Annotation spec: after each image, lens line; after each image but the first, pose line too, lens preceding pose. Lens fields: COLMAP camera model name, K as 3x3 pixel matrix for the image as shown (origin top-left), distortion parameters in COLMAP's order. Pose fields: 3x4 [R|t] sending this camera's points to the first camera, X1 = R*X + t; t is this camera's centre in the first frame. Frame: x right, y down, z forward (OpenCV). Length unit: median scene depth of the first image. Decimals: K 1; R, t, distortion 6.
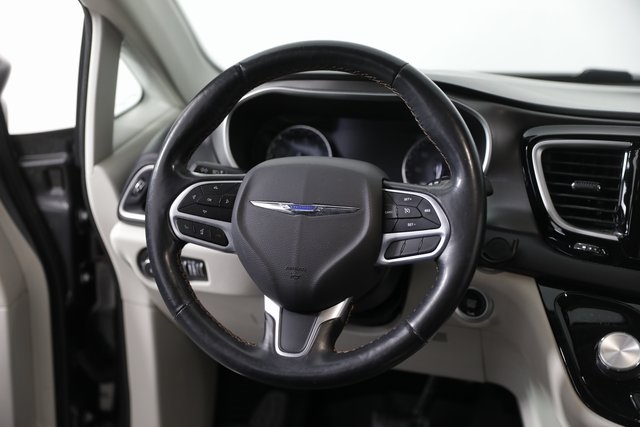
lens RADIAL K [[797.8, 0, 317.8], [0, 797.8, 214.5], [0, 0, 1]] dist [0.055765, 0.000000]
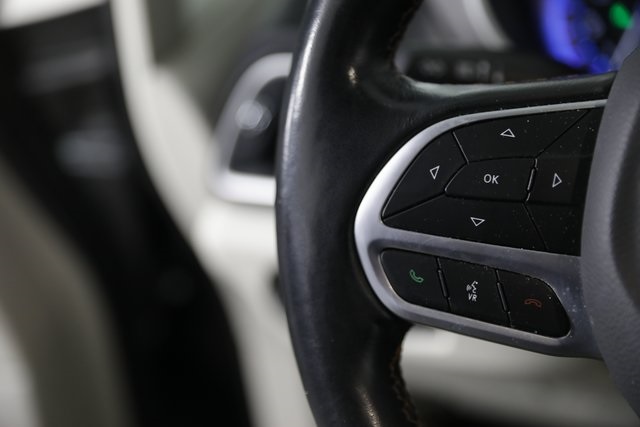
lens RADIAL K [[1050.6, 0, 319.2], [0, 1050.6, 212.6], [0, 0, 1]] dist [-0.033000, 0.000000]
pose [[0.980932, -0.070752, -0.181017, -0.126810], [0.090981, 0.990195, 0.106002, -0.050818], [0.171742, -0.120449, 0.977751, 0.614217]]
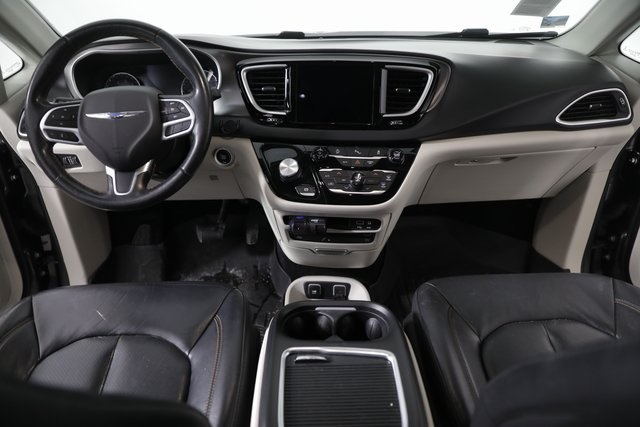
lens RADIAL K [[440.8, 0, 316.6], [0, 440.8, 216.4], [0, 0, 1]] dist [-0.096511, 0.064002]
pose [[0.949447, -0.163896, 0.267746, 0.108630], [0.106643, 0.970563, 0.215949, 0.050460], [-0.295257, -0.176479, 0.938977, -0.102467]]
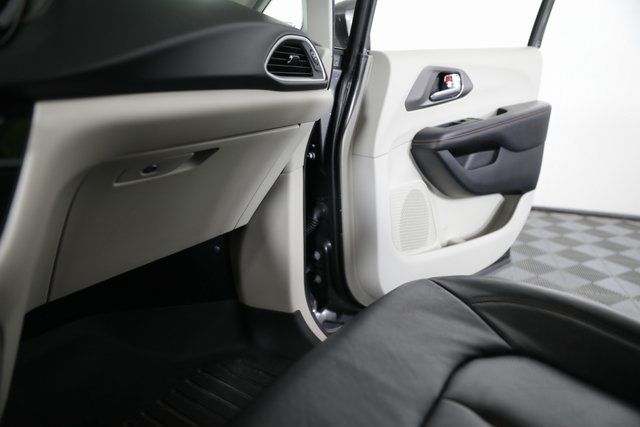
lens RADIAL K [[440.8, 0, 323.4], [0, 440.8, 216.8], [0, 0, 1]] dist [-0.096511, 0.064002]
pose [[0.320746, -0.277816, 0.905506, 0.389918], [0.270619, 0.943044, 0.193475, 0.227236], [-0.907682, 0.182991, 0.377660, 0.512995]]
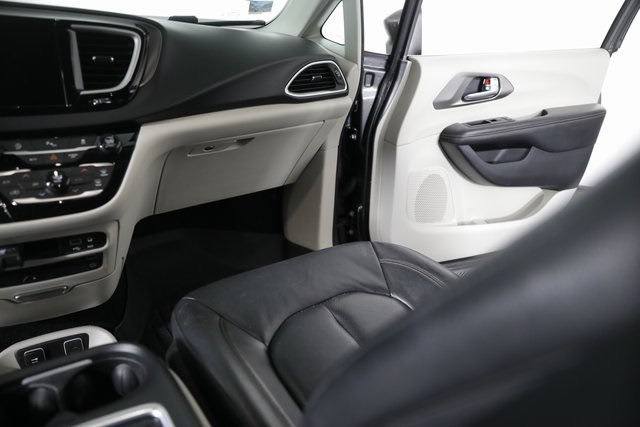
lens RADIAL K [[440.8, 0, 319.3], [0, 440.8, 212.5], [0, 0, 1]] dist [-0.096511, 0.064002]
pose [[0.596628, -0.293739, 0.746829, 0.204605], [0.179599, 0.955875, 0.232481, 0.164862], [-0.782163, -0.004575, 0.623056, 0.074918]]
